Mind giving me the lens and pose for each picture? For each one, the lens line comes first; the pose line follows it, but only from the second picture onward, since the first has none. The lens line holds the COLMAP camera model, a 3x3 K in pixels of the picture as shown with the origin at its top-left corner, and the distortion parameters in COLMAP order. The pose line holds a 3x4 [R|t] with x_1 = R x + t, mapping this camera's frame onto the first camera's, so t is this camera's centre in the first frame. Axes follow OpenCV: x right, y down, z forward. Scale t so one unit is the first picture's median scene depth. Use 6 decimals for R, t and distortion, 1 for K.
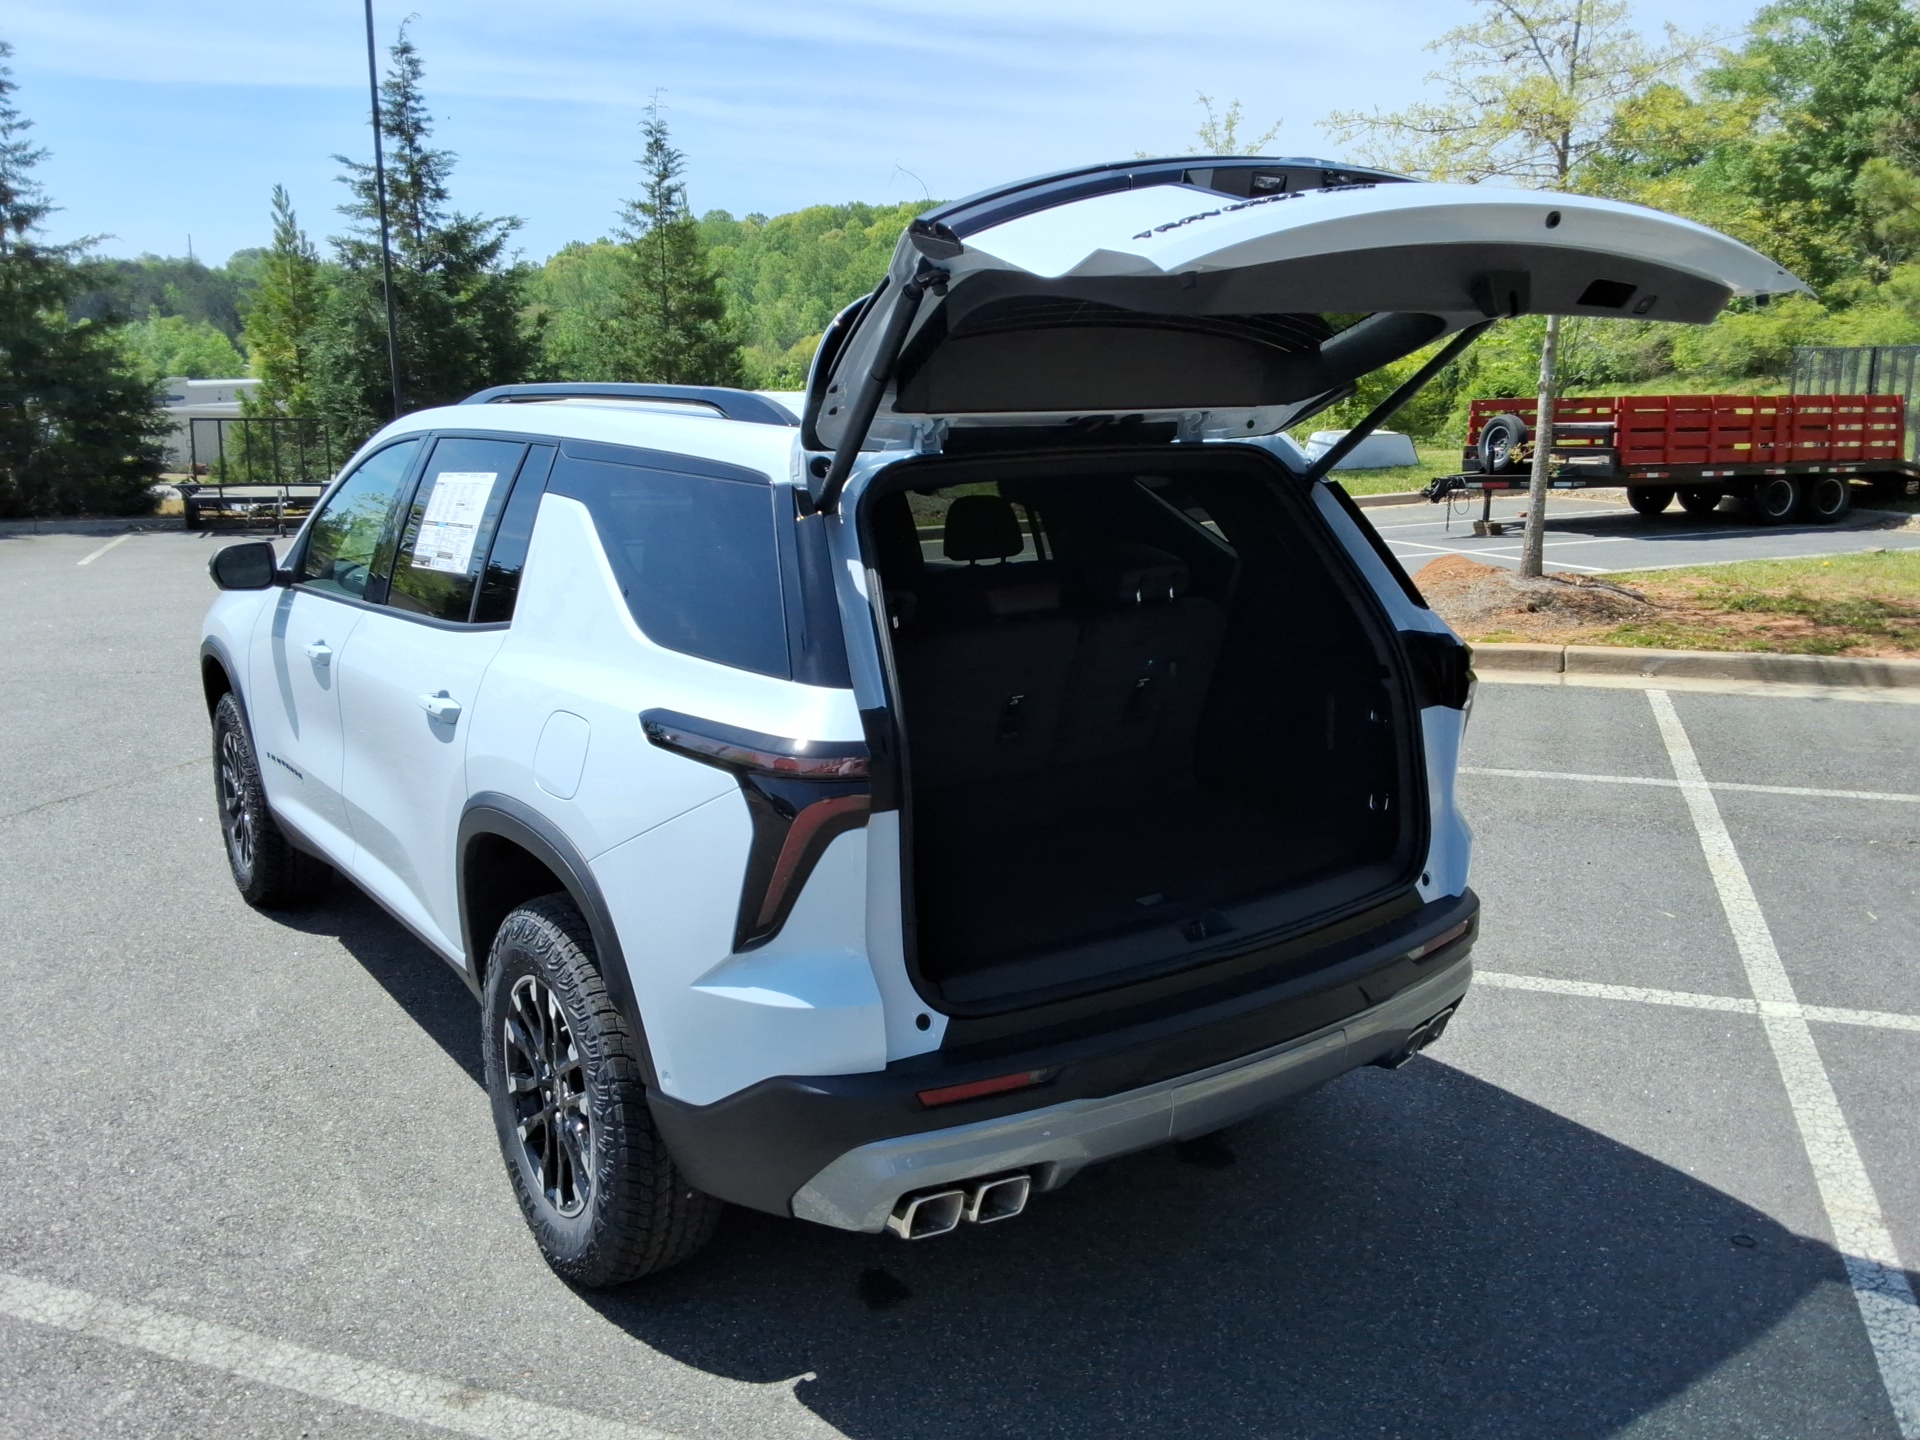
lens RADIAL K [[1551.2, 0, 972.9], [0, 1551.2, 695.9], [0, 0, 1]] dist [0.098702, -0.150341]
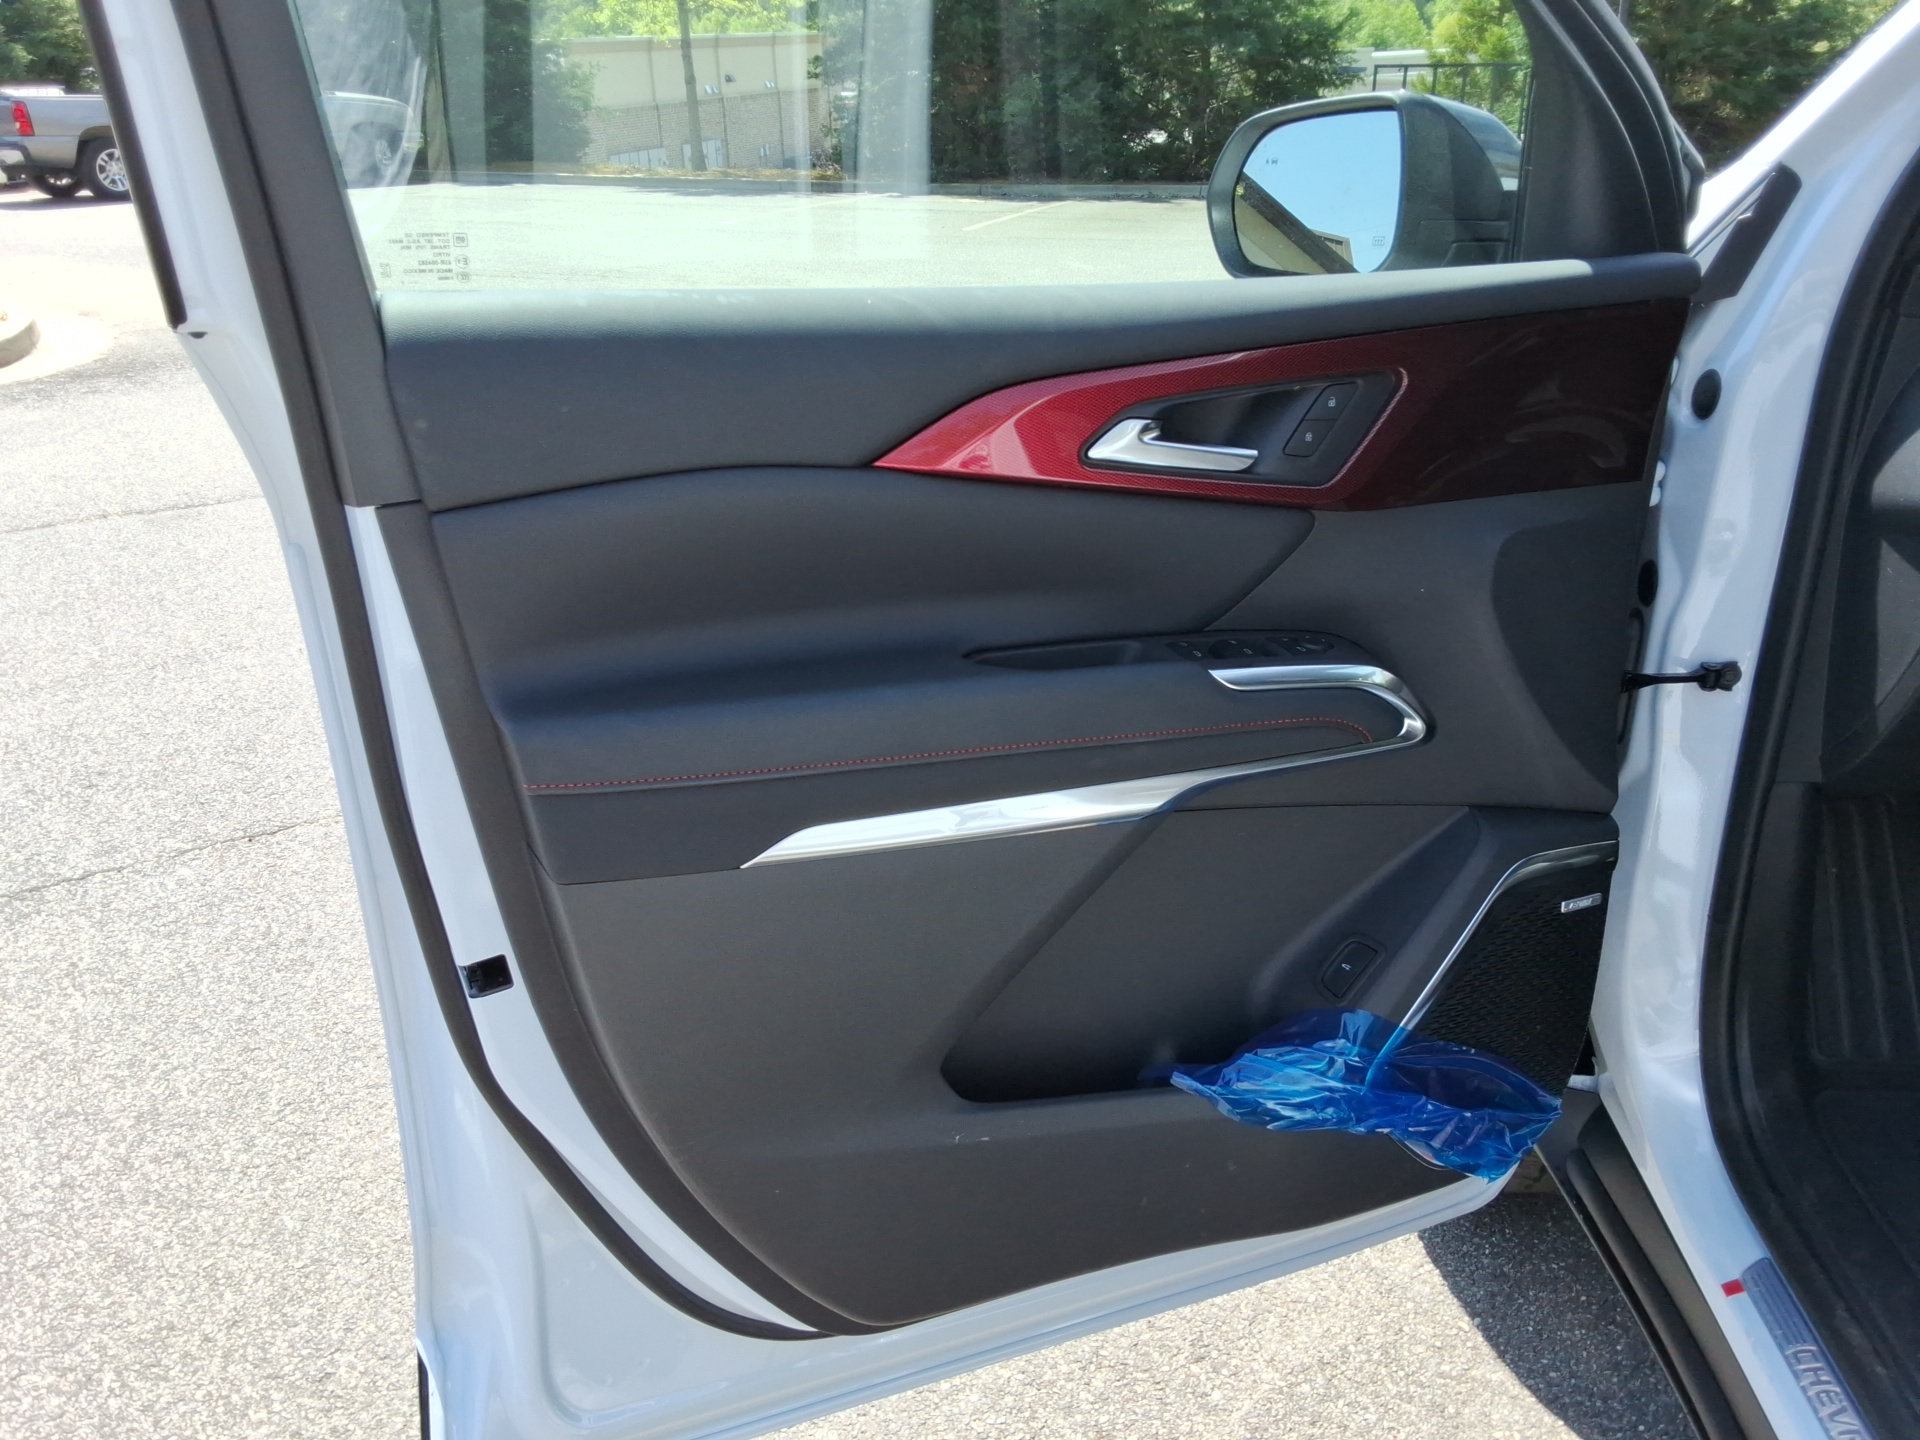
lens RADIAL K [[1549.3, 0, 974.2], [0, 1549.3, 697.7], [0, 0, 1]] dist [0.120027, -0.193446]
pose [[0.775276, 0.223551, -0.590738, -0.079468], [-0.108217, 0.968454, 0.224467, -0.009899], [0.622283, -0.110096, 0.775012, 0.157090]]
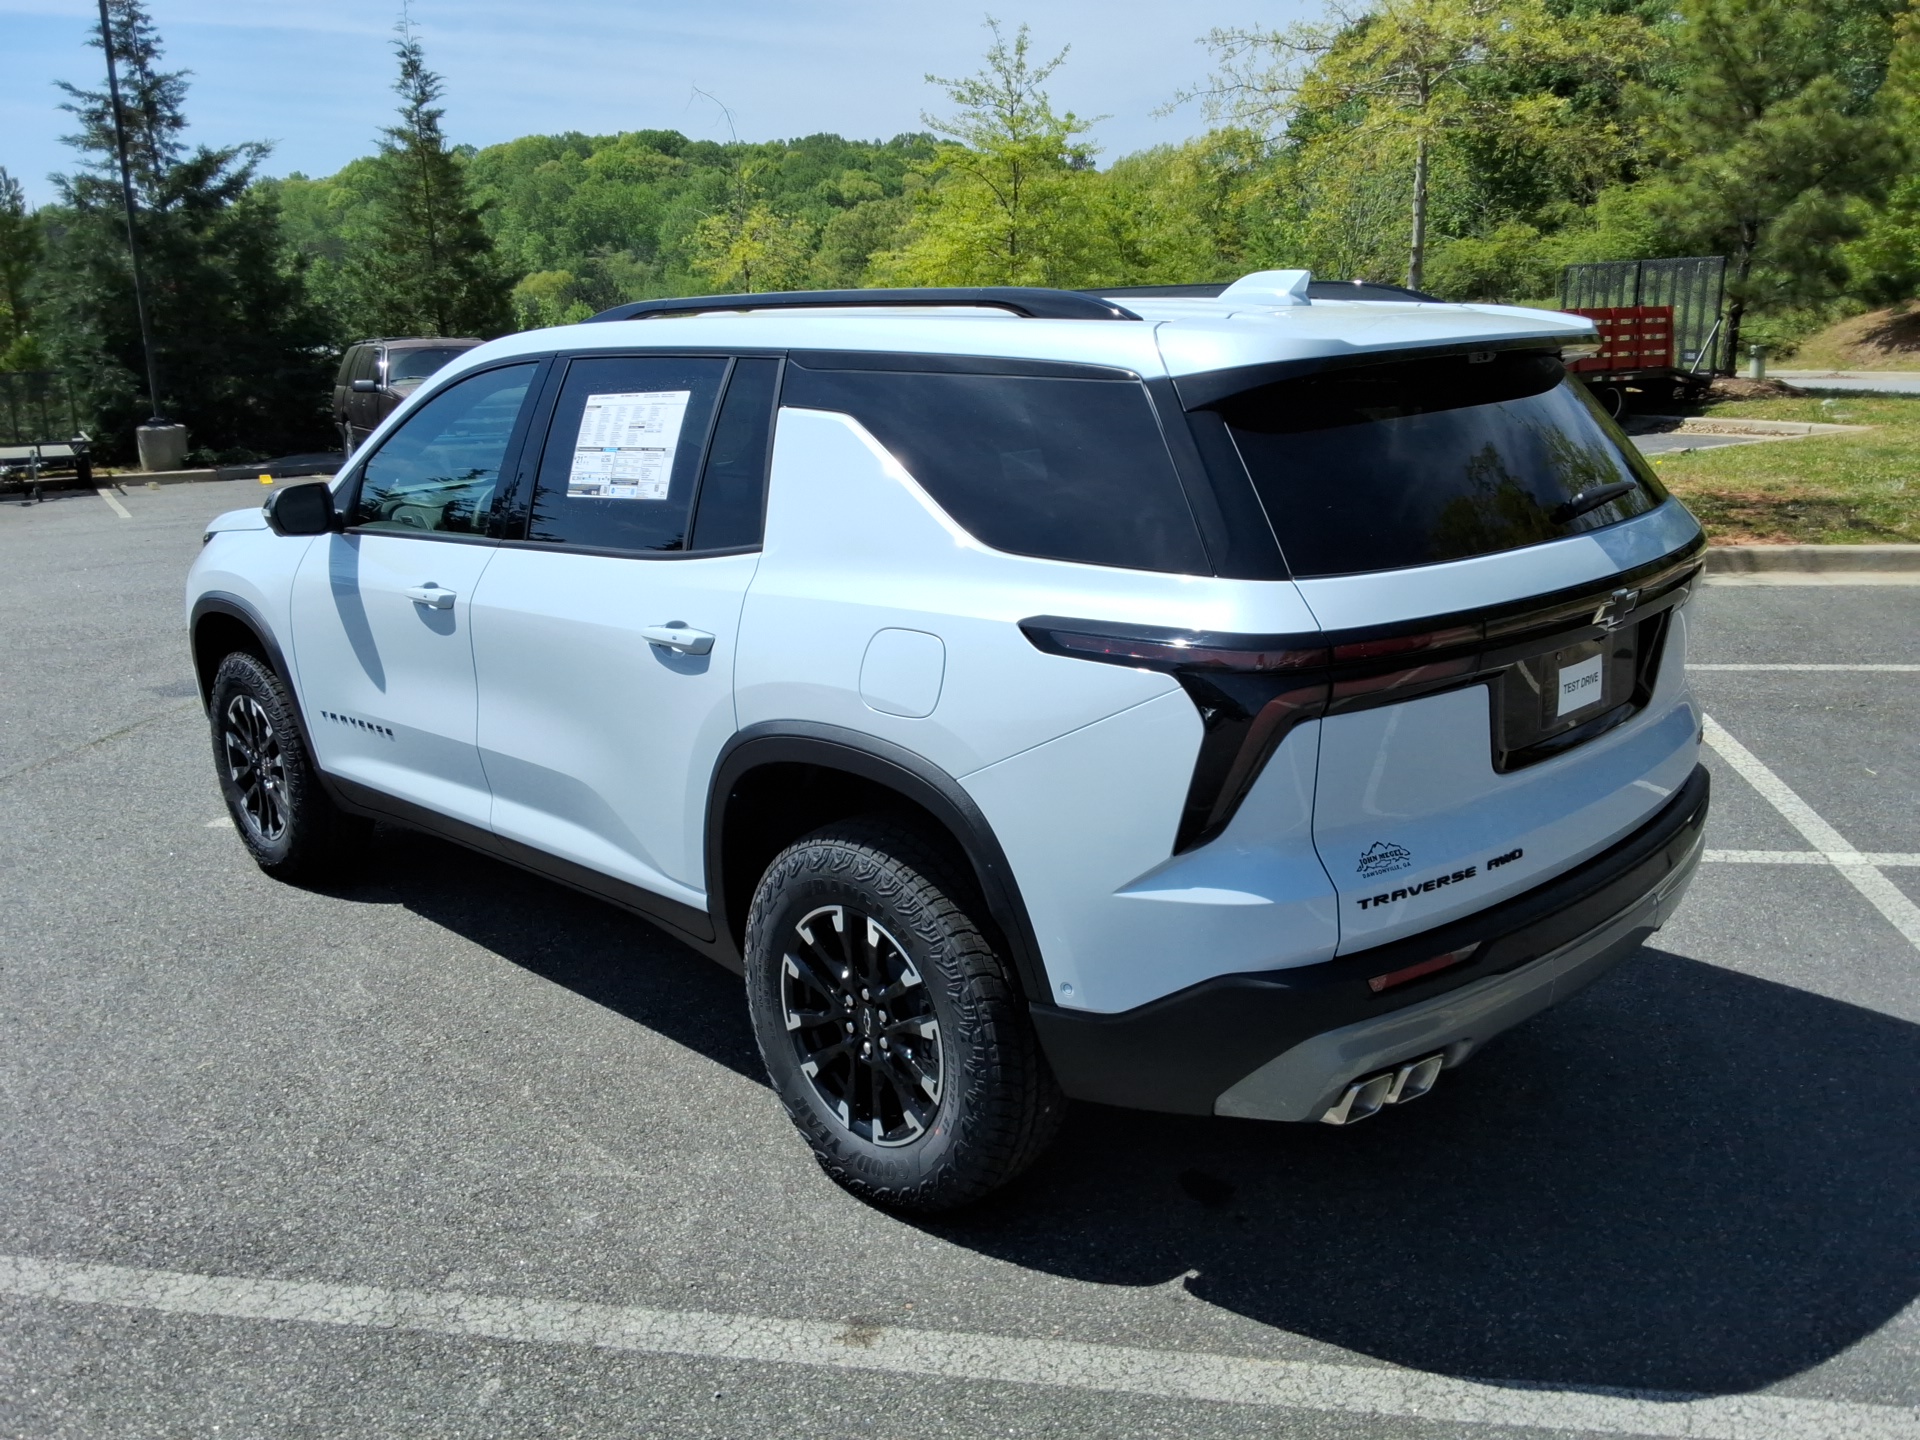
lens RADIAL K [[1549.3, 0, 974.2], [0, 1549.3, 697.7], [0, 0, 1]] dist [0.120027, -0.193446]
pose [[0.985892, -0.060202, 0.156182, -0.047787], [0.053962, 0.997578, 0.043893, 0.001725], [-0.158446, -0.034846, 0.986752, 0.005616]]
